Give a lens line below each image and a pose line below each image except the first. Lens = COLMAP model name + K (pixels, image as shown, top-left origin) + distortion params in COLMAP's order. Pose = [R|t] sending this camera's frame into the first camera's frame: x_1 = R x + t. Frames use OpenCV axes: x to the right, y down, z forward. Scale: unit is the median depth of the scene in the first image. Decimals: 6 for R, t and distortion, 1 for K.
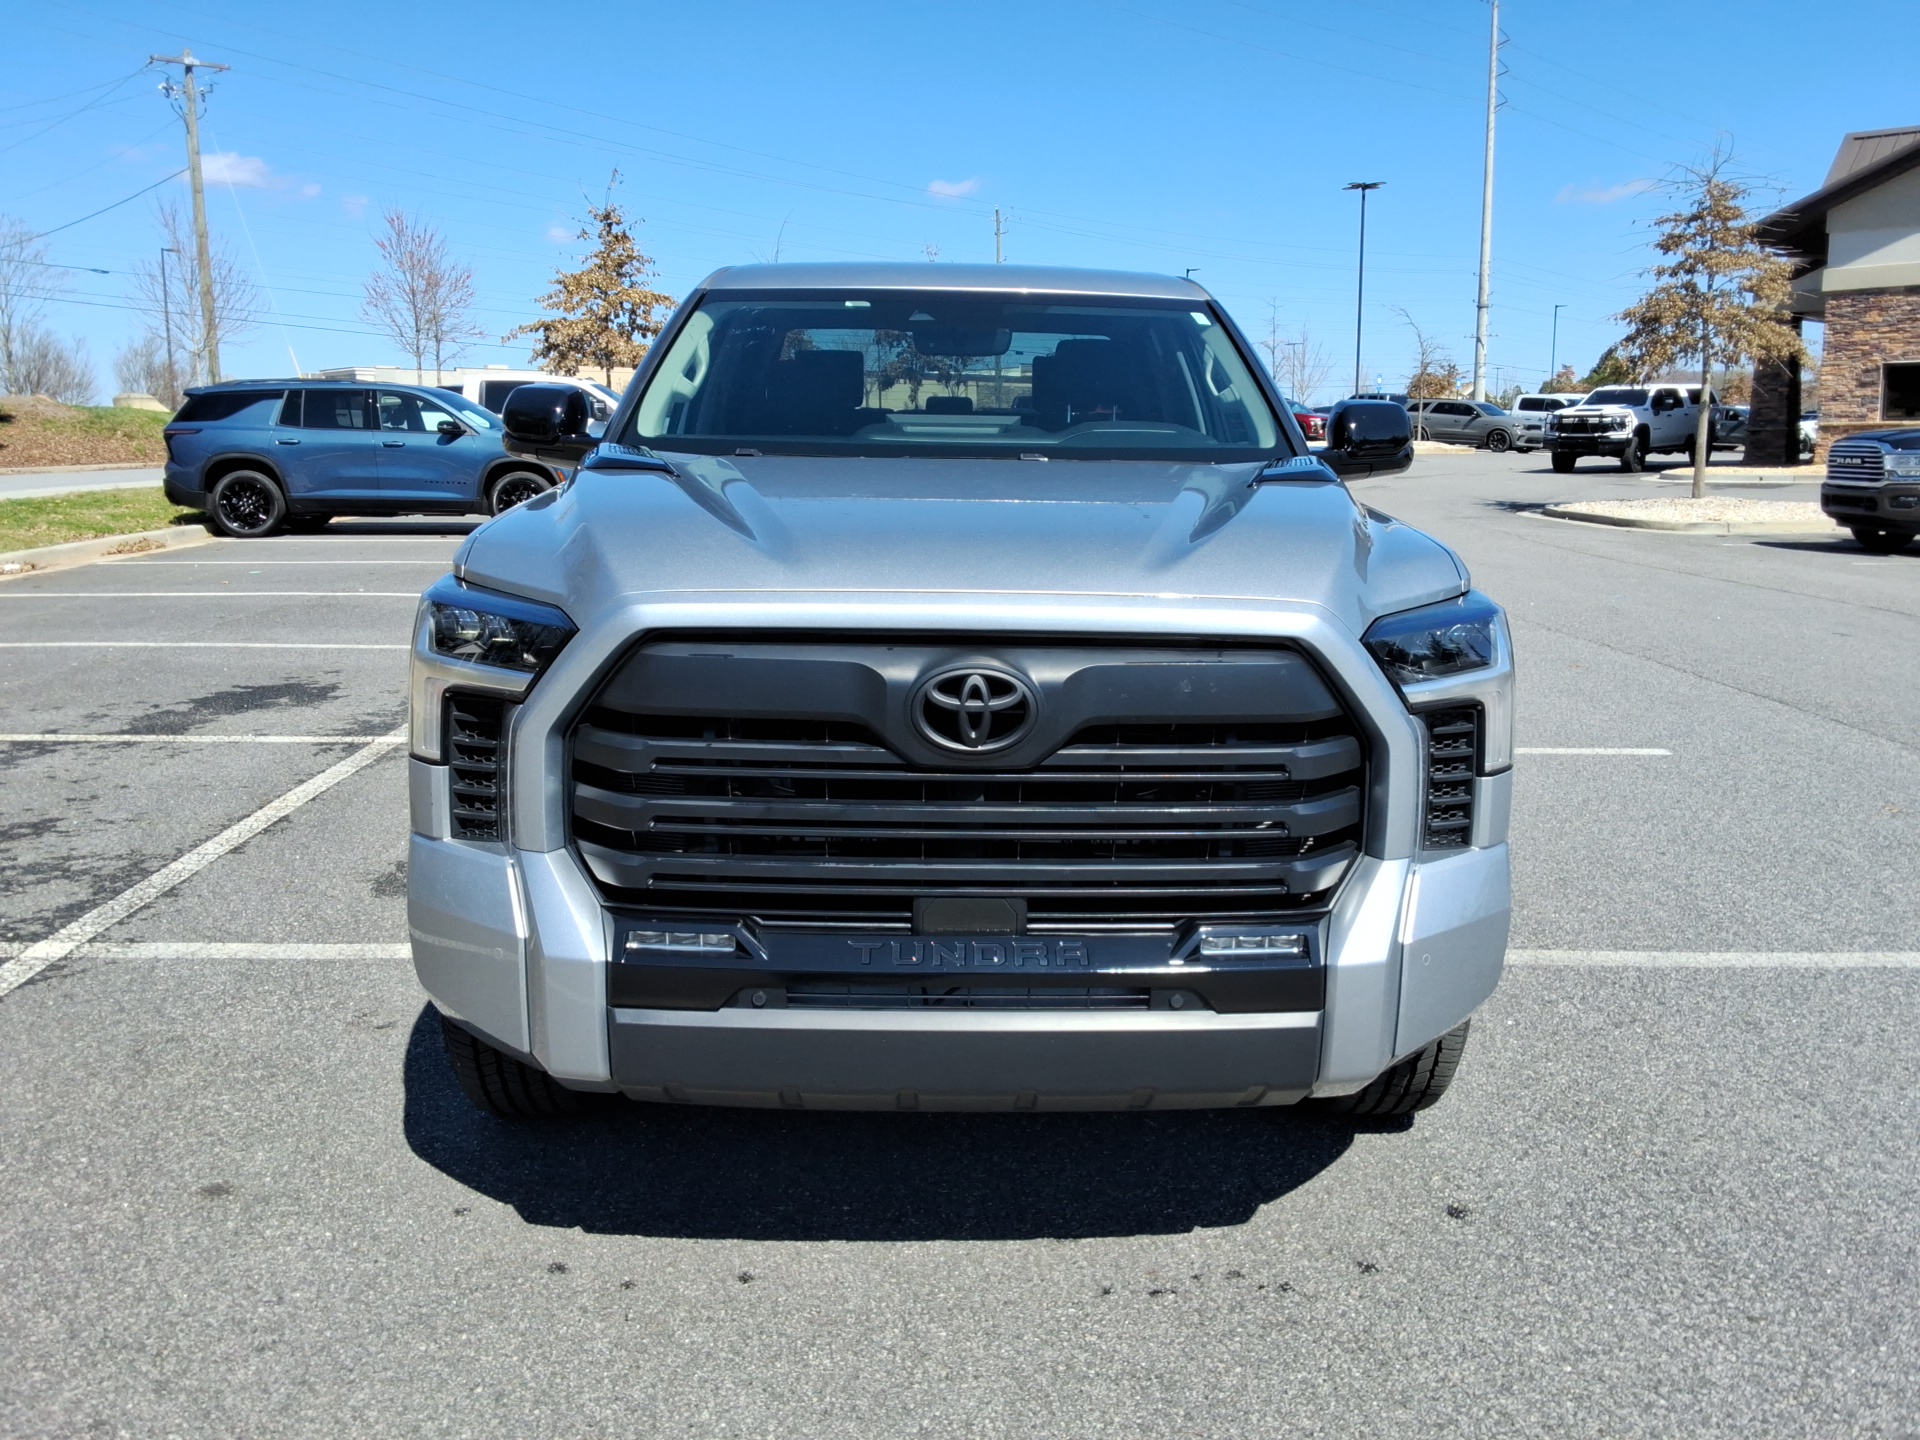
lens RADIAL K [[1538.6, 0, 960.3], [0, 1538.6, 706.7], [0, 0, 1]] dist [0.092645, -0.131245]
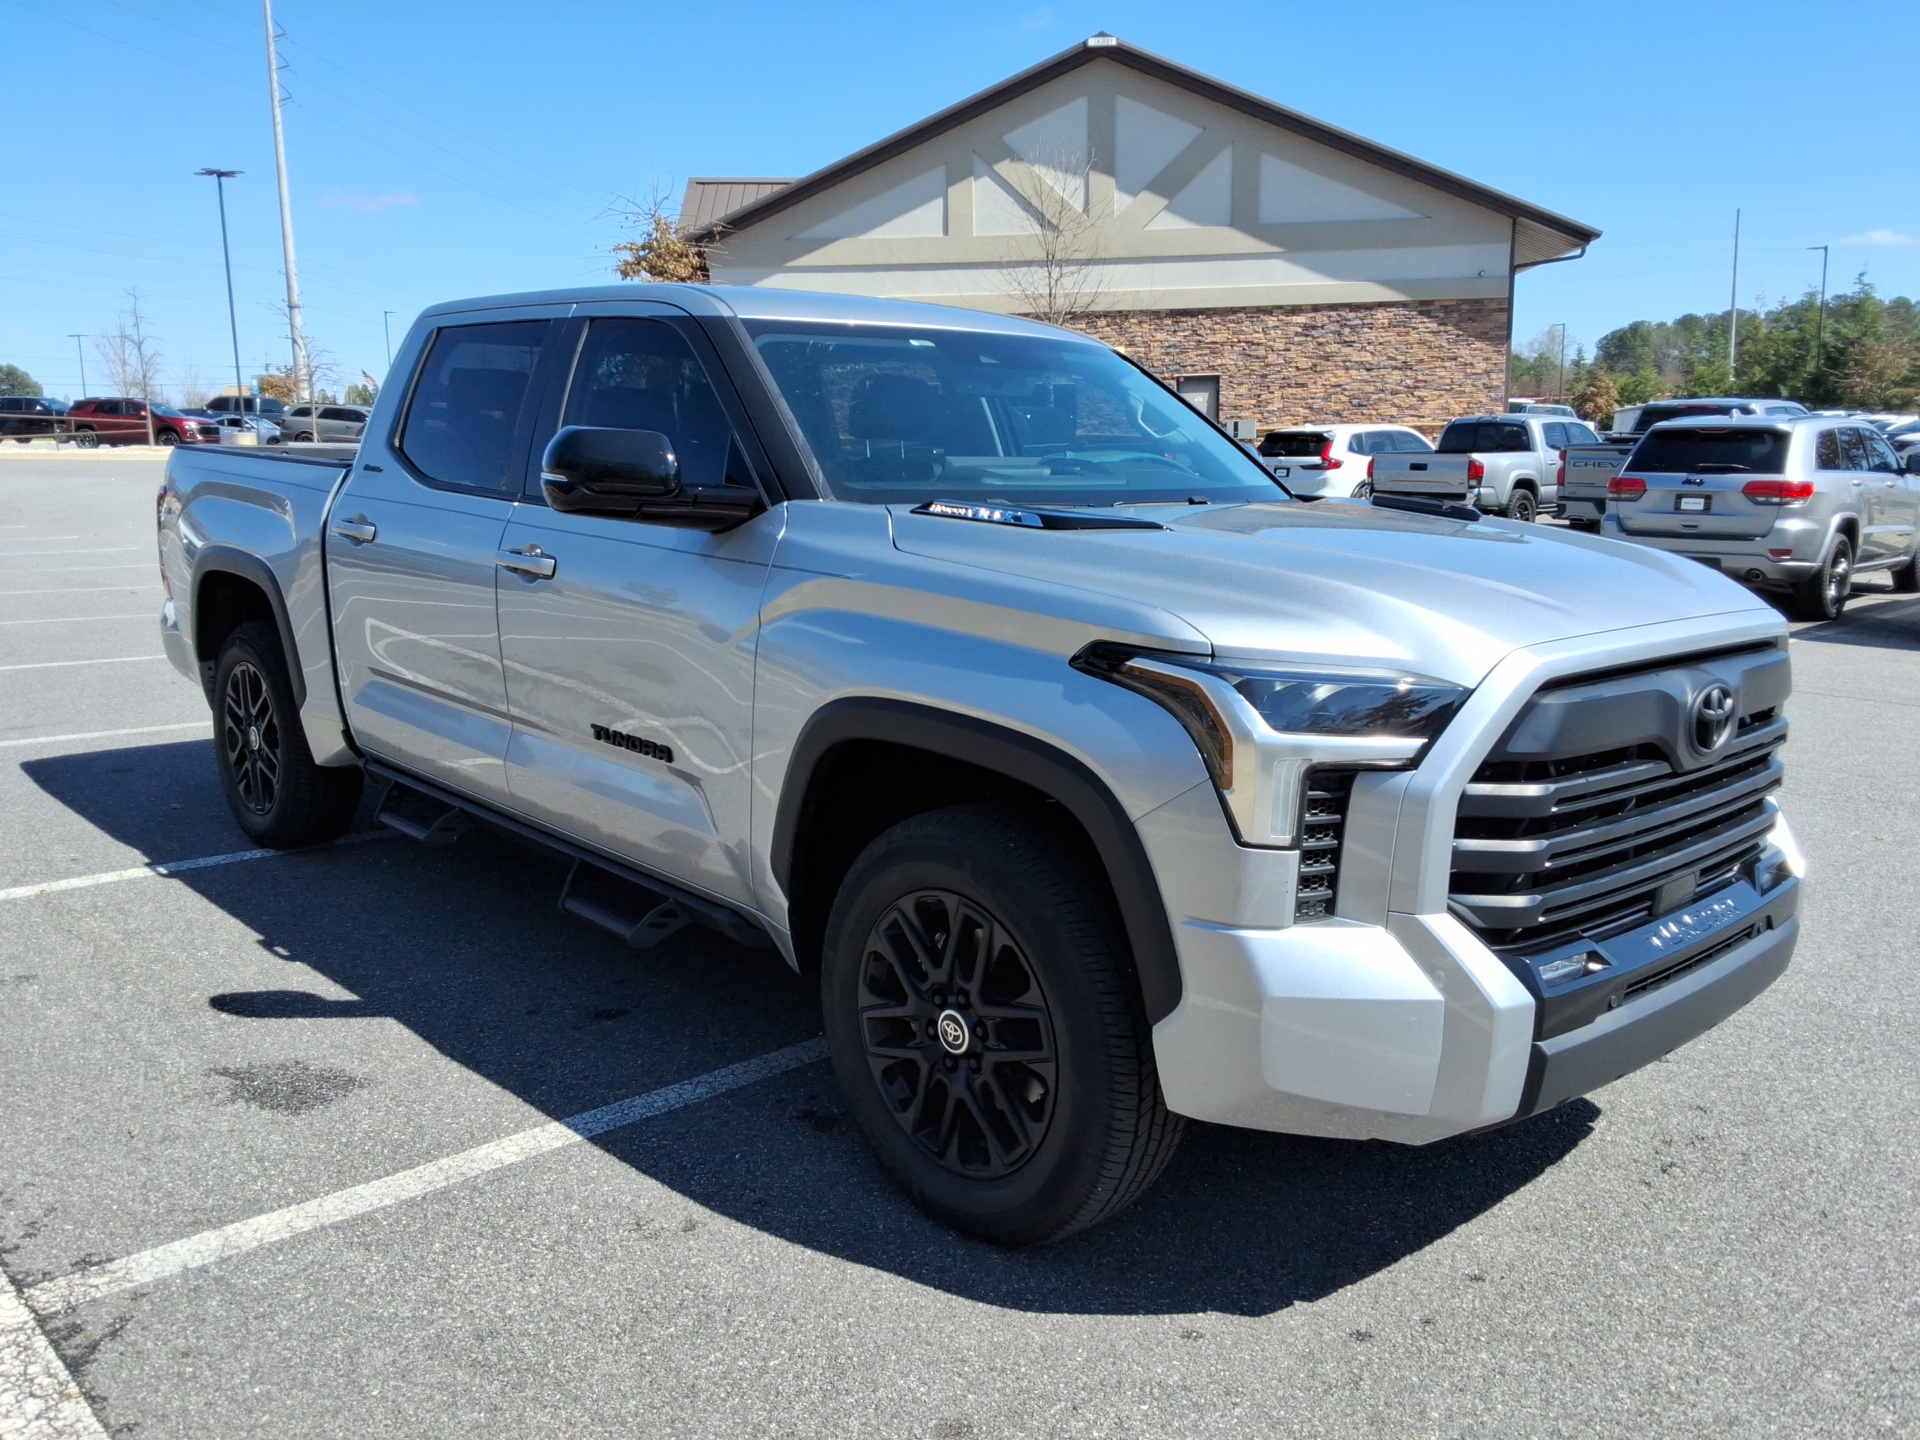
lens RADIAL K [[1538.6, 0, 966.3], [0, 1538.6, 721.0], [0, 0, 1]] dist [0.092645, -0.131245]
pose [[0.747219, -0.122327, 0.653222, -0.587454], [0.118420, 0.991691, 0.050252, -0.060578], [-0.653942, 0.039805, 0.755497, 0.222640]]
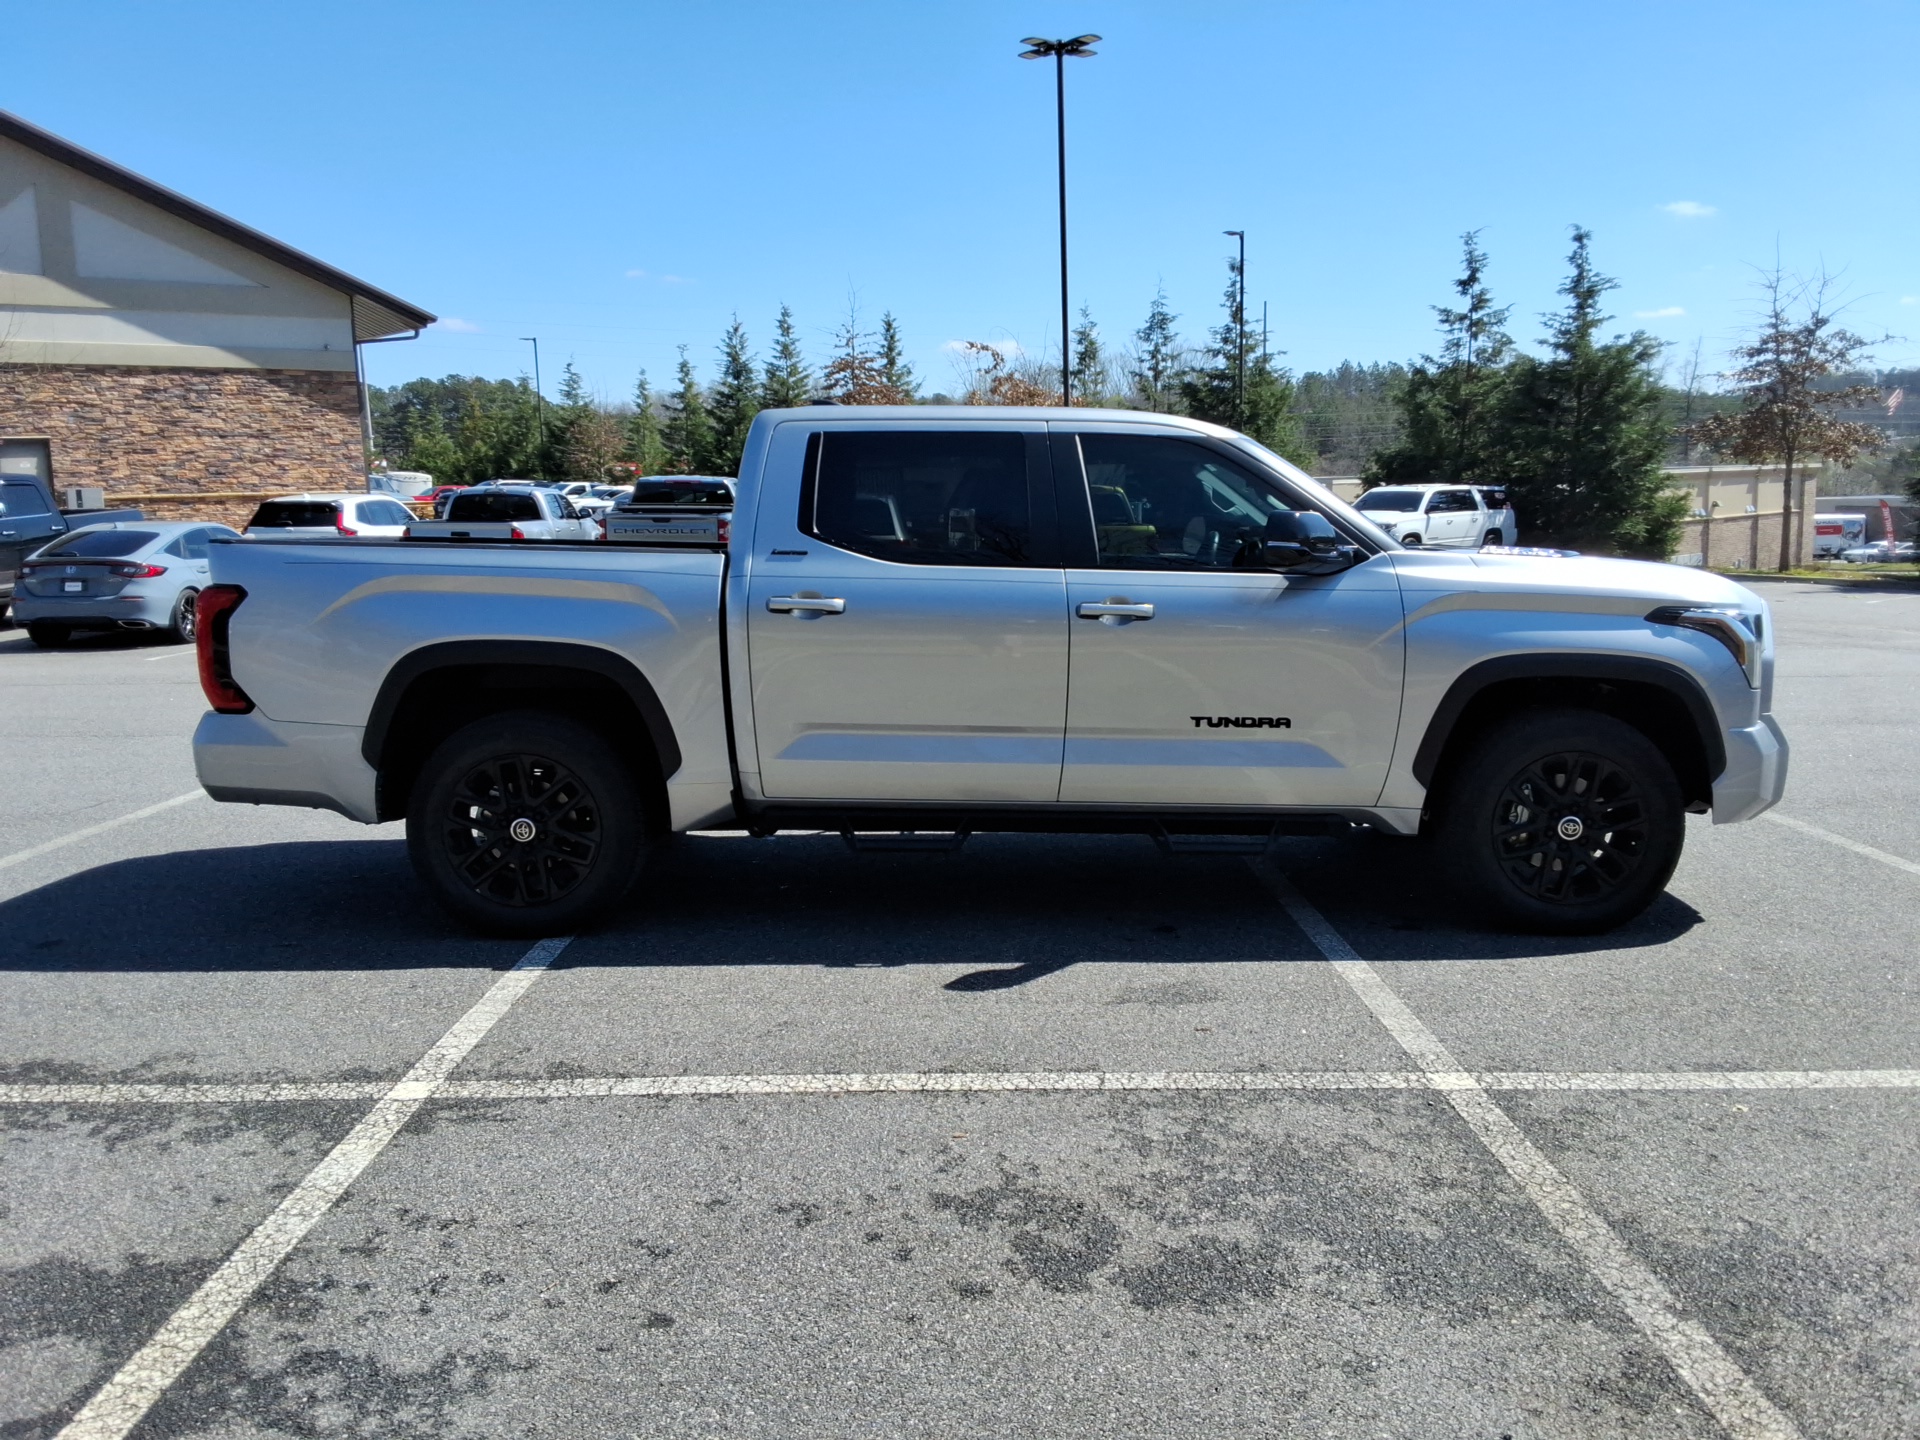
lens RADIAL K [[1538.6, 0, 970.2], [0, 1538.6, 727.8], [0, 0, 1]] dist [0.092645, -0.131245]
pose [[0.010677, -0.151455, 0.988407, -1.340325], [0.187003, 0.971326, 0.146818, -0.231470], [-0.982301, 0.183267, 0.038694, 1.069315]]
